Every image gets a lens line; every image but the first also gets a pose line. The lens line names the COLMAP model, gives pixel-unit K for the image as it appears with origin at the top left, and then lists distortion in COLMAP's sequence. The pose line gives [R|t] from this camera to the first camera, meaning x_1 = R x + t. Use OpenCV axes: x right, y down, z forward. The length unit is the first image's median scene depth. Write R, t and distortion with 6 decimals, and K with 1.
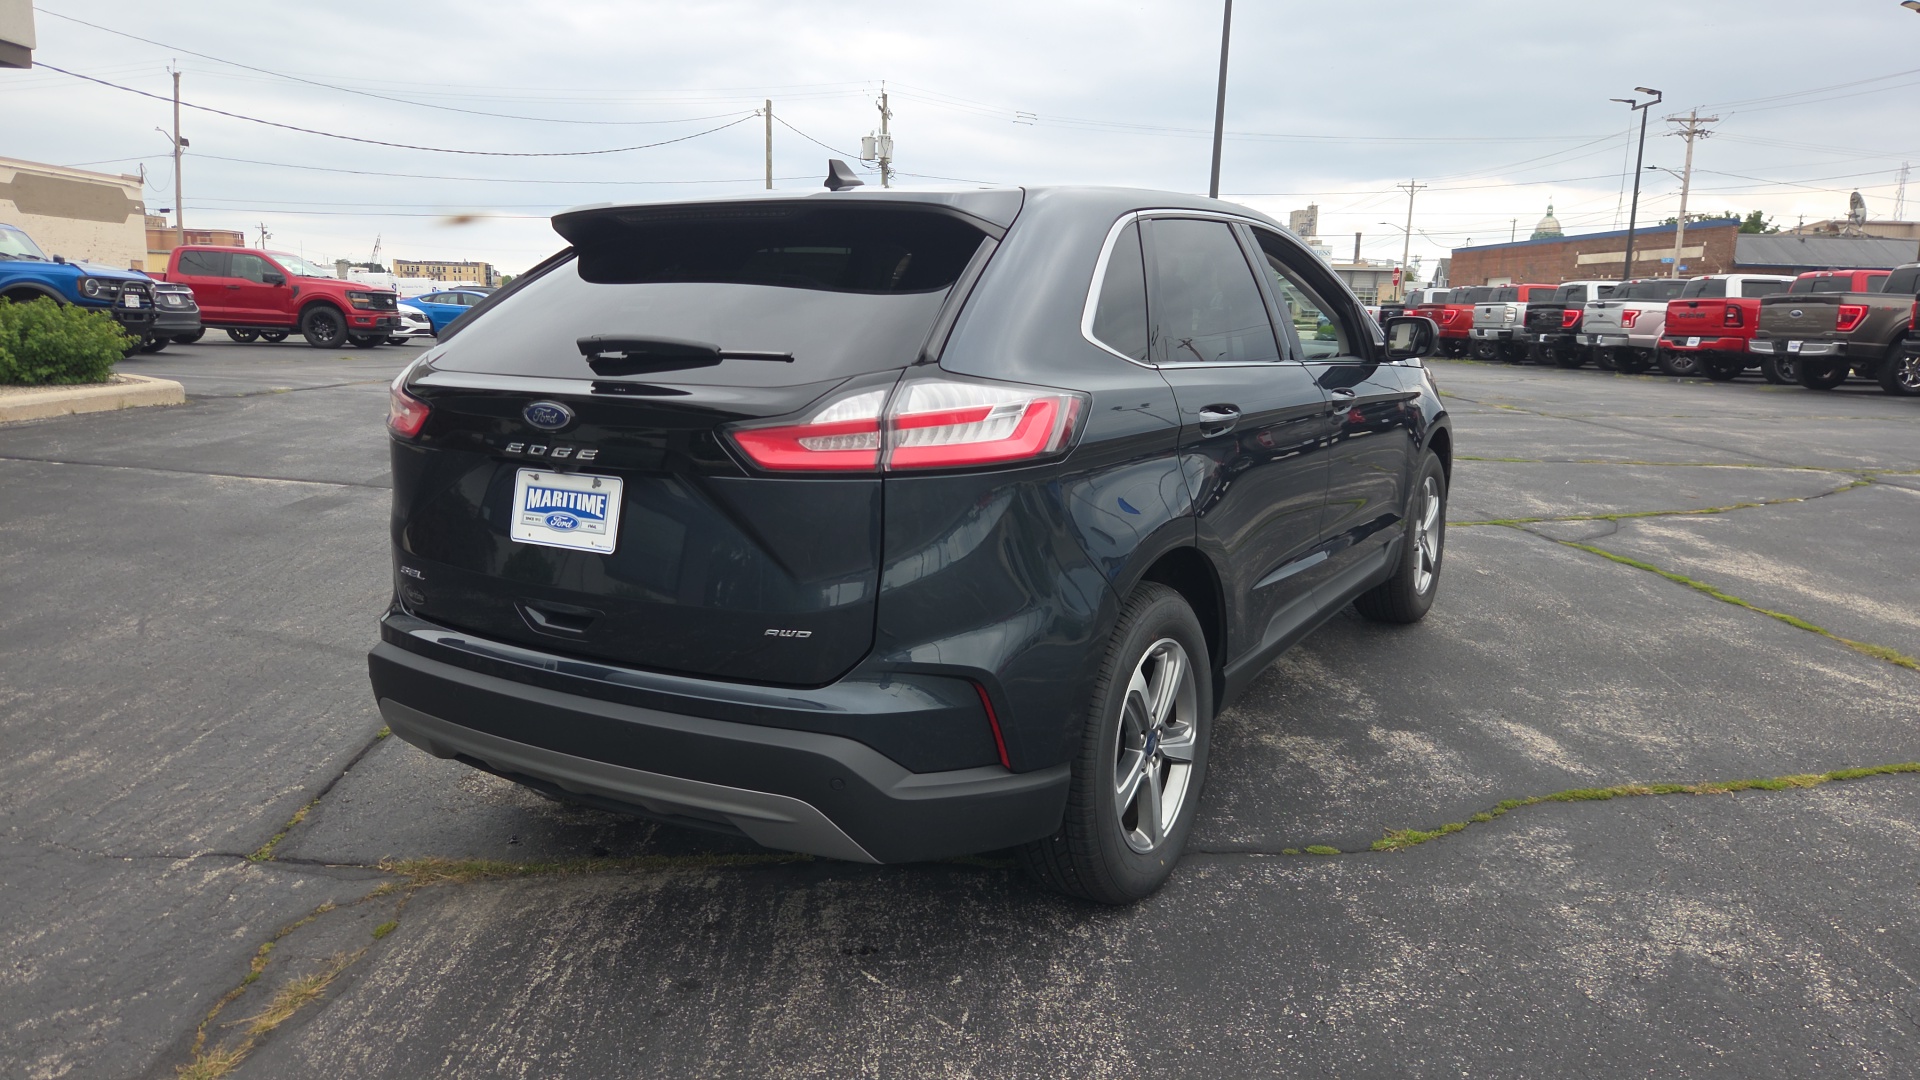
lens RADIAL K [[1276.0, 0, 962.7], [0, 1276.0, 532.5], [0, 0, 1]] dist [0.065799, -0.055154]
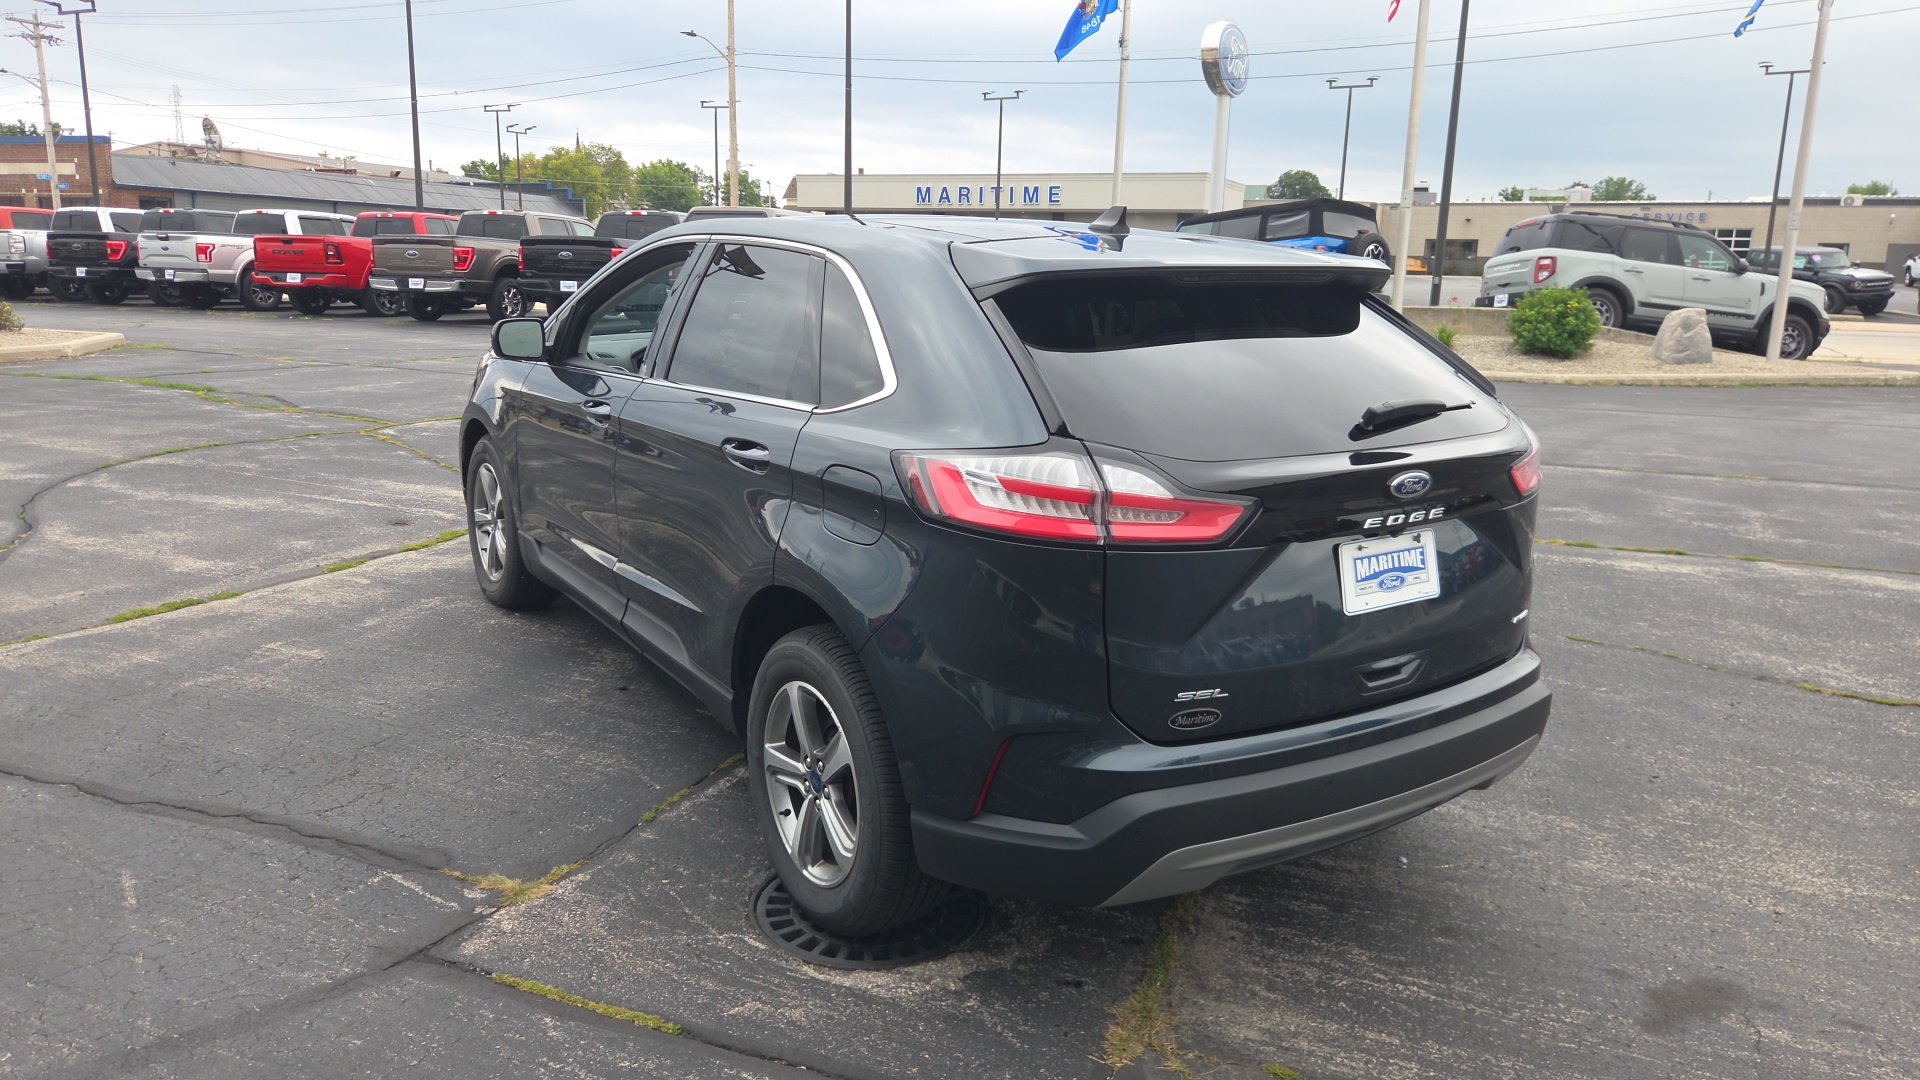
lens RADIAL K [[1276.0, 0, 962.7], [0, 1276.0, 532.5], [0, 0, 1]] dist [0.065799, -0.055154]
pose [[0.421730, -0.196113, 0.885259, -0.188301], [0.141950, 0.978571, 0.149160, -0.034768], [-0.895541, 0.062757, 0.440531, 0.114256]]
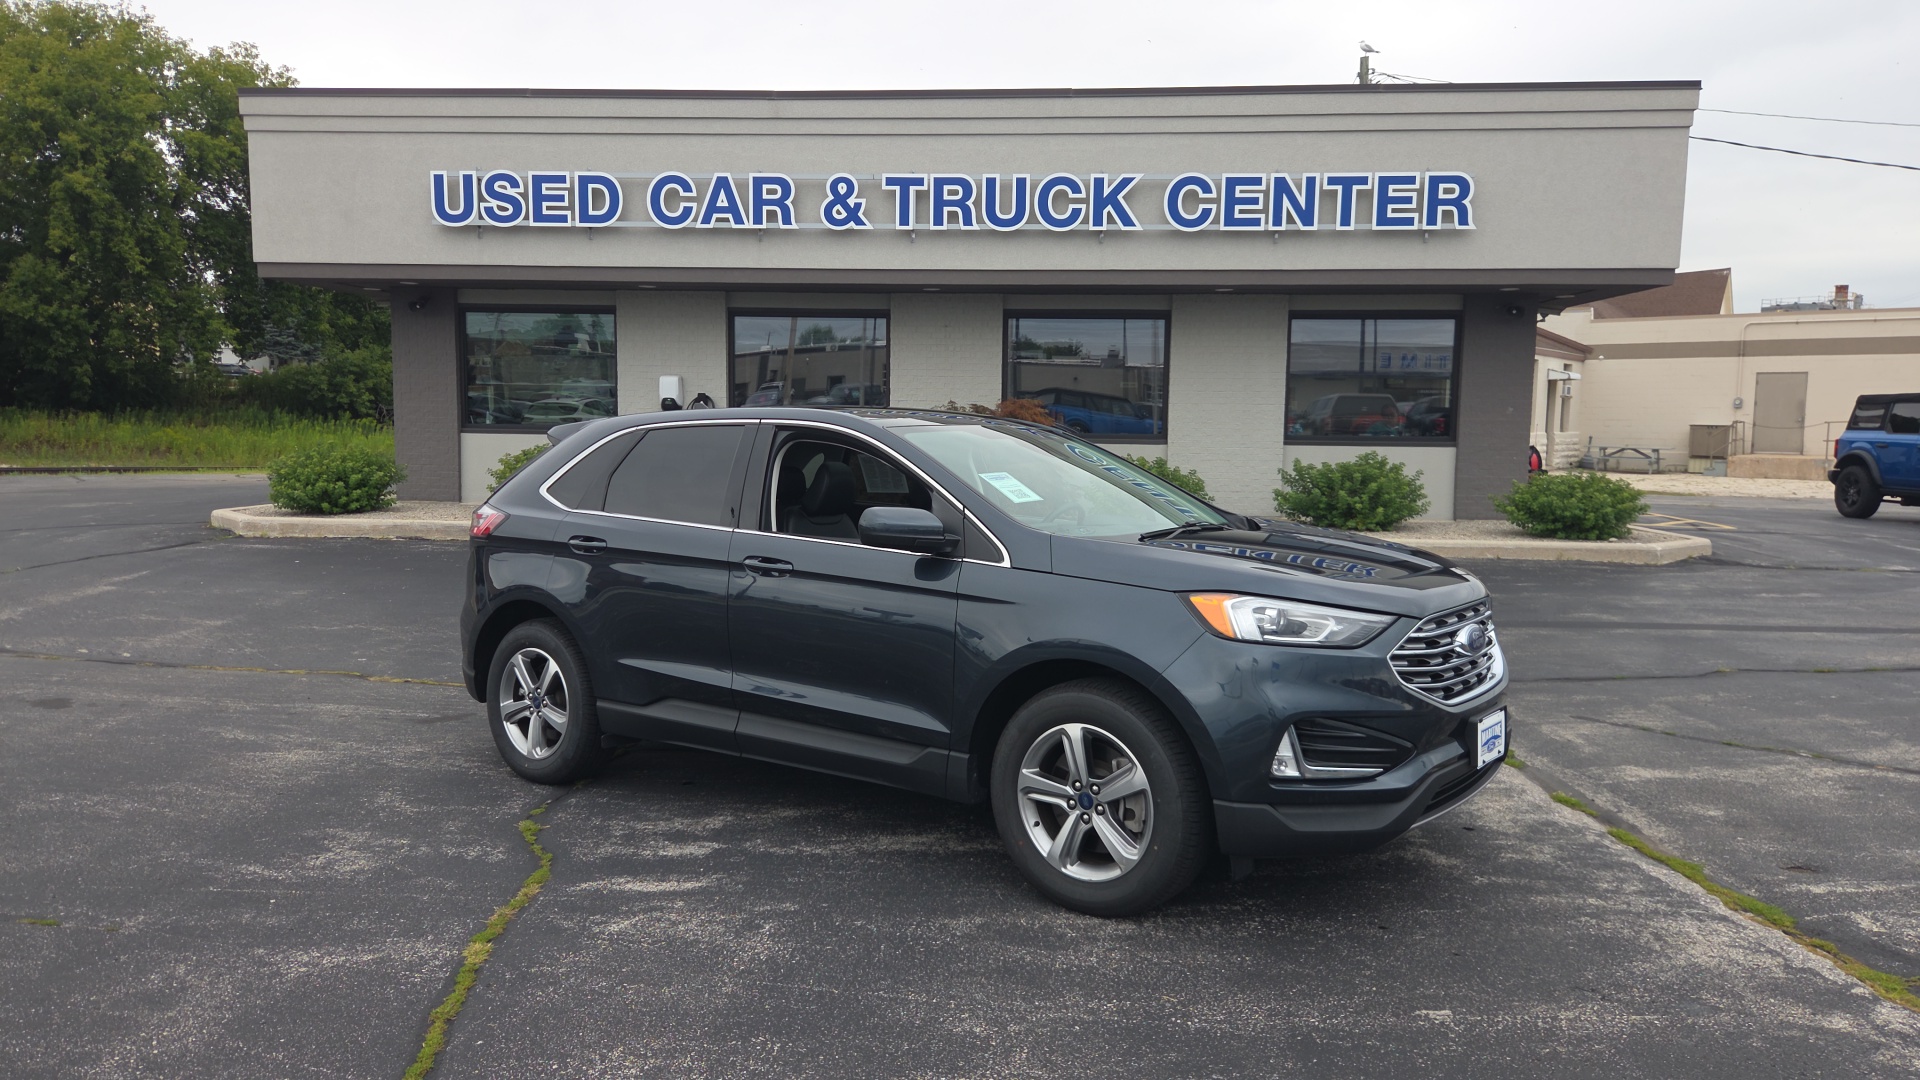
lens RADIAL K [[1276.0, 0, 962.7], [0, 1276.0, 532.5], [0, 0, 1]] dist [0.065799, -0.055154]
pose [[-0.097765, 0.055589, -0.993656, 0.302058], [-0.184742, 0.980072, 0.073006, -0.052616], [0.977912, 0.190708, -0.085547, 0.264024]]
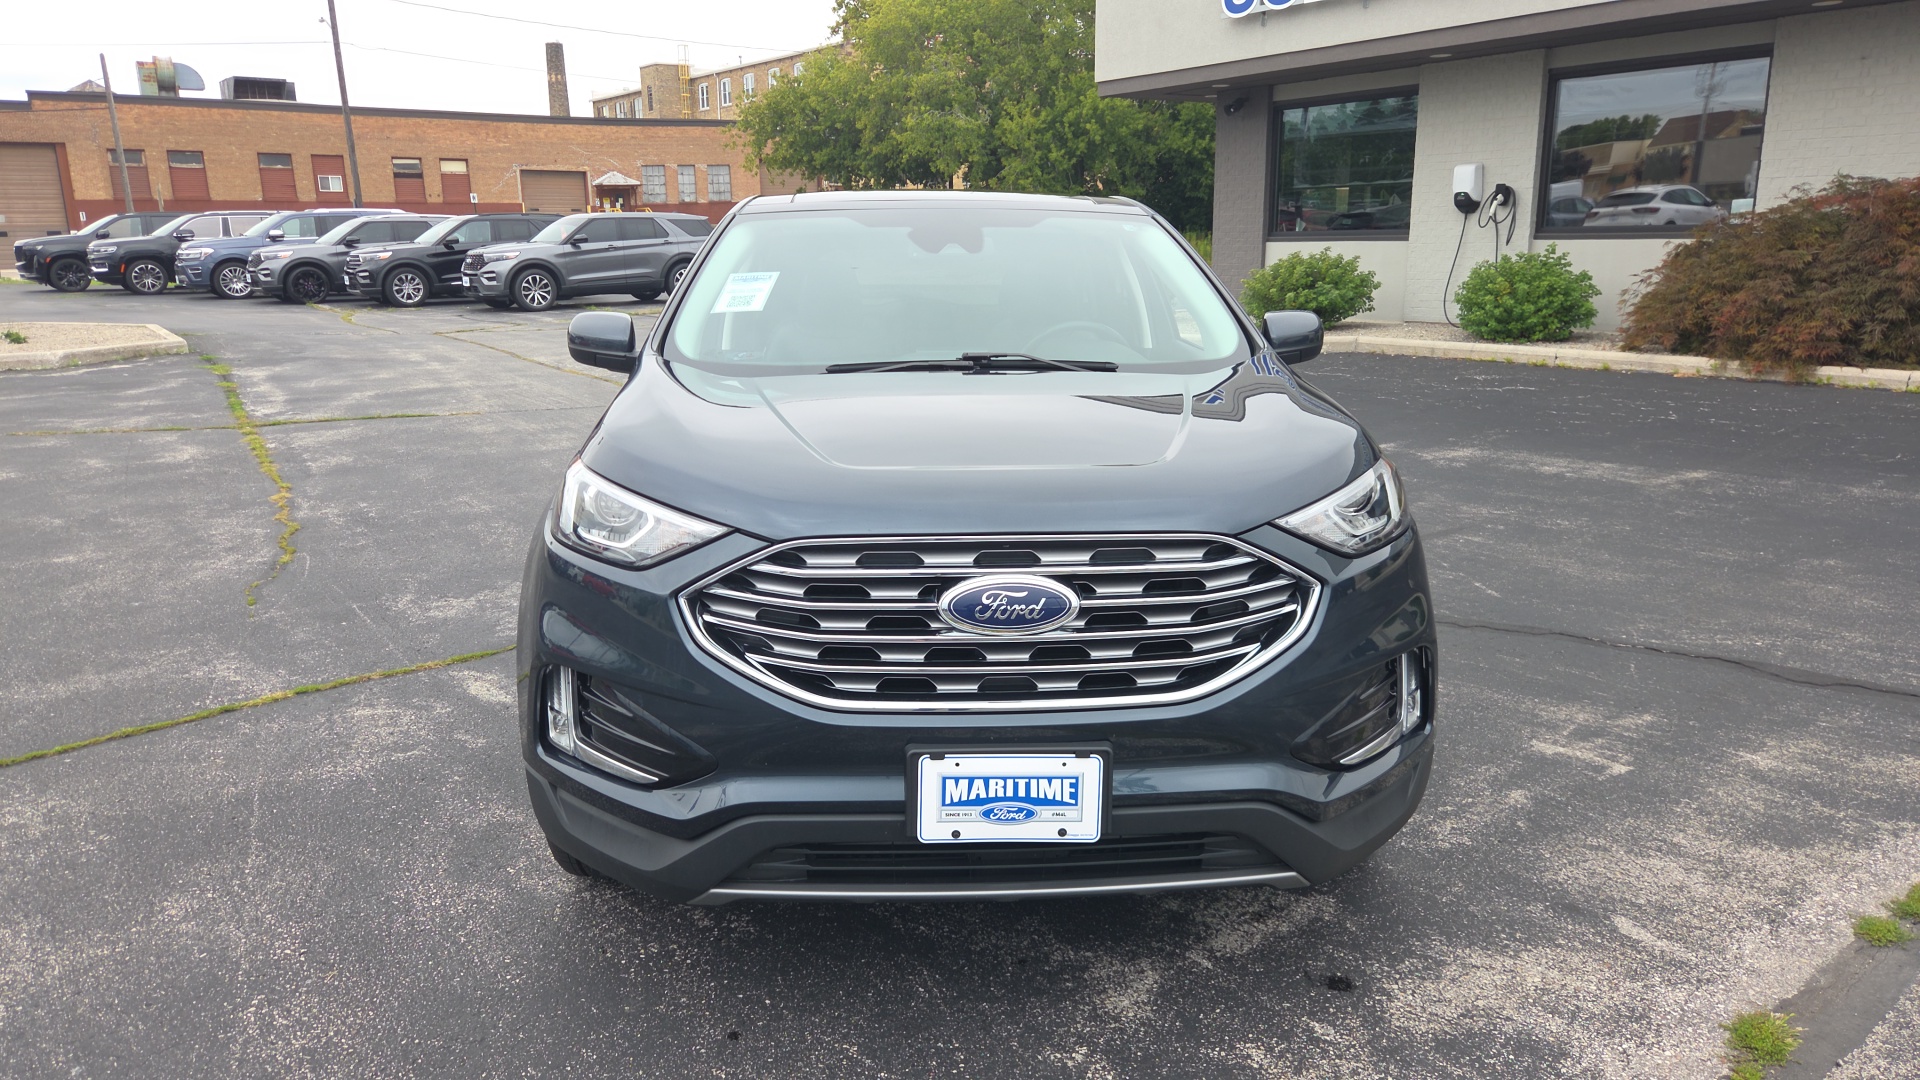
lens RADIAL K [[1276.0, 0, 962.7], [0, 1276.0, 532.5], [0, 0, 1]] dist [0.065799, -0.055154]
pose [[-0.819212, 0.110883, -0.562670, 0.142677], [-0.108903, 0.933200, 0.342459, -0.077561], [0.563056, 0.341823, -0.752413, 0.410952]]
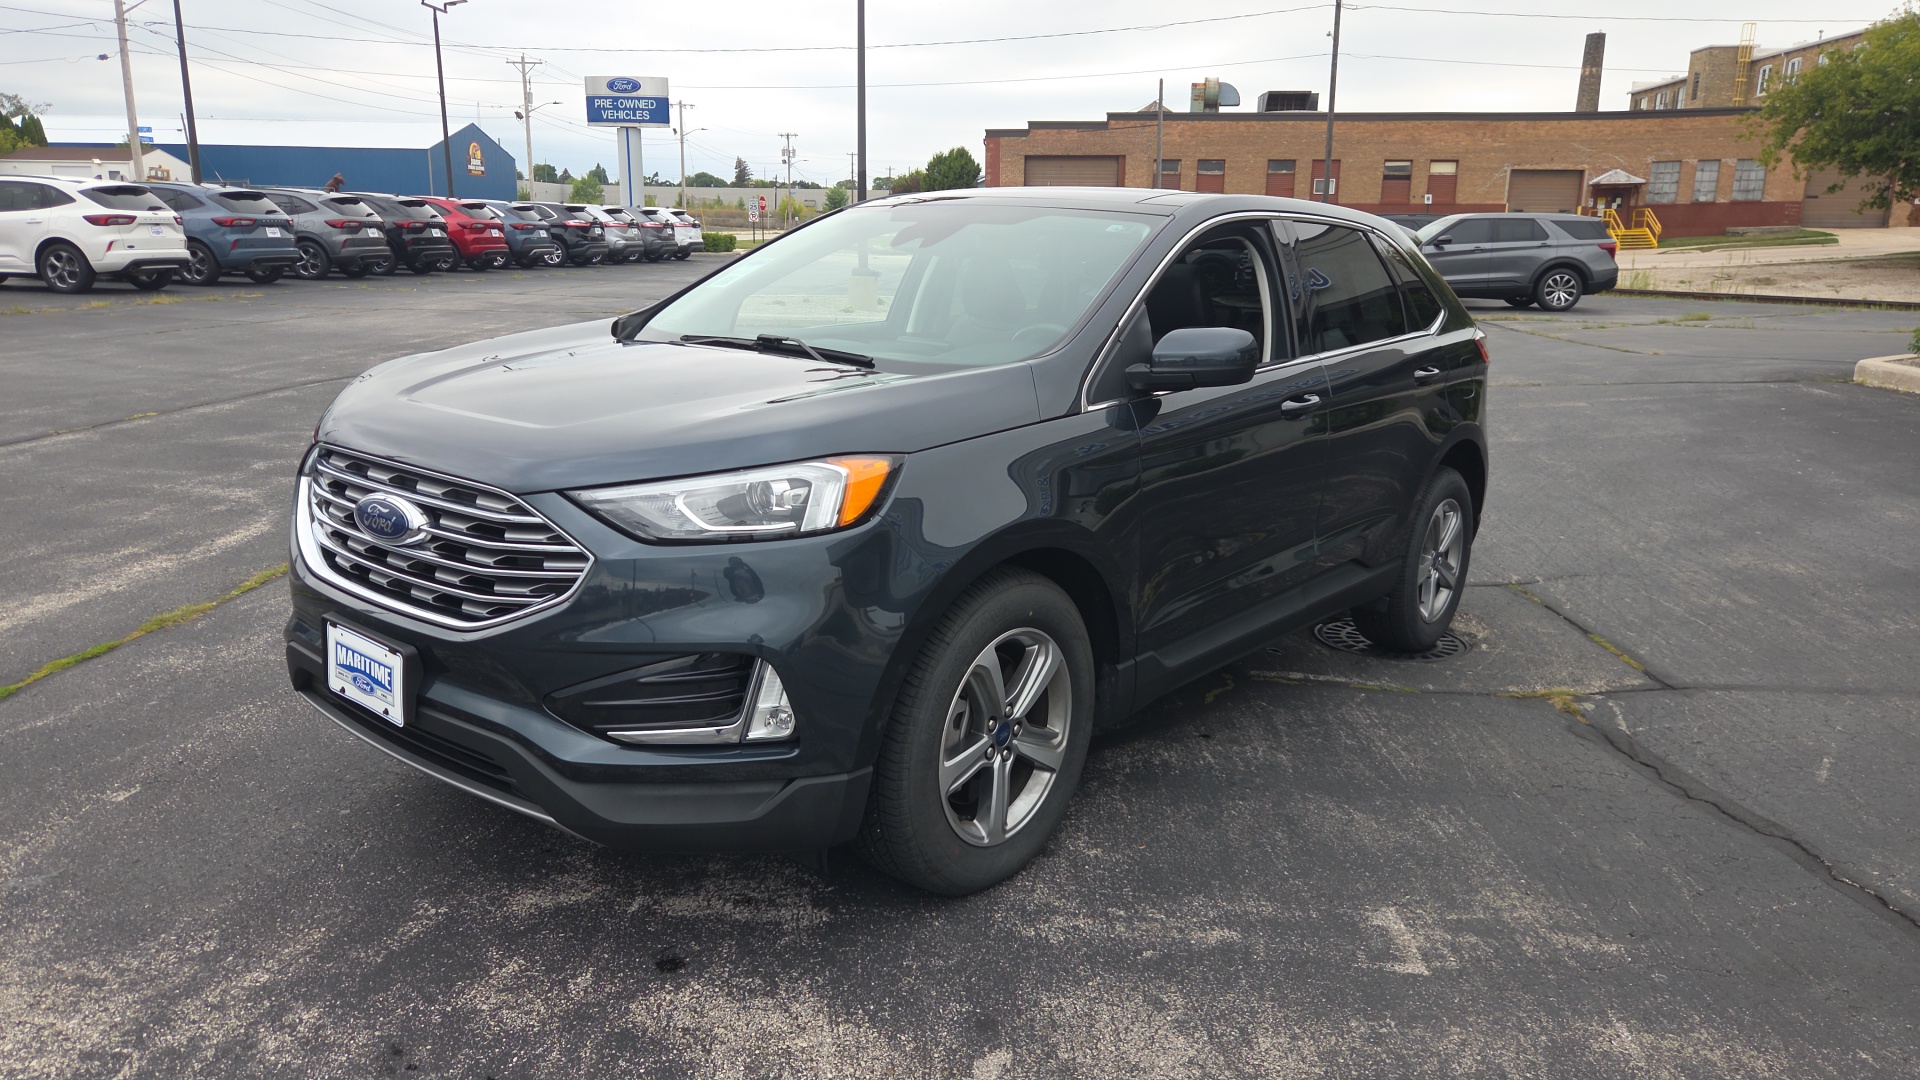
lens RADIAL K [[1285.4, 0, 968.4], [0, 1285.4, 535.5], [0, 0, 1]] dist [0.062496, -0.057683]
pose [[-0.990436, -0.072659, 0.117295, 0.001270], [-0.021195, 0.920140, 0.391017, -0.087856], [-0.136339, 0.384791, -0.912879, 0.450159]]
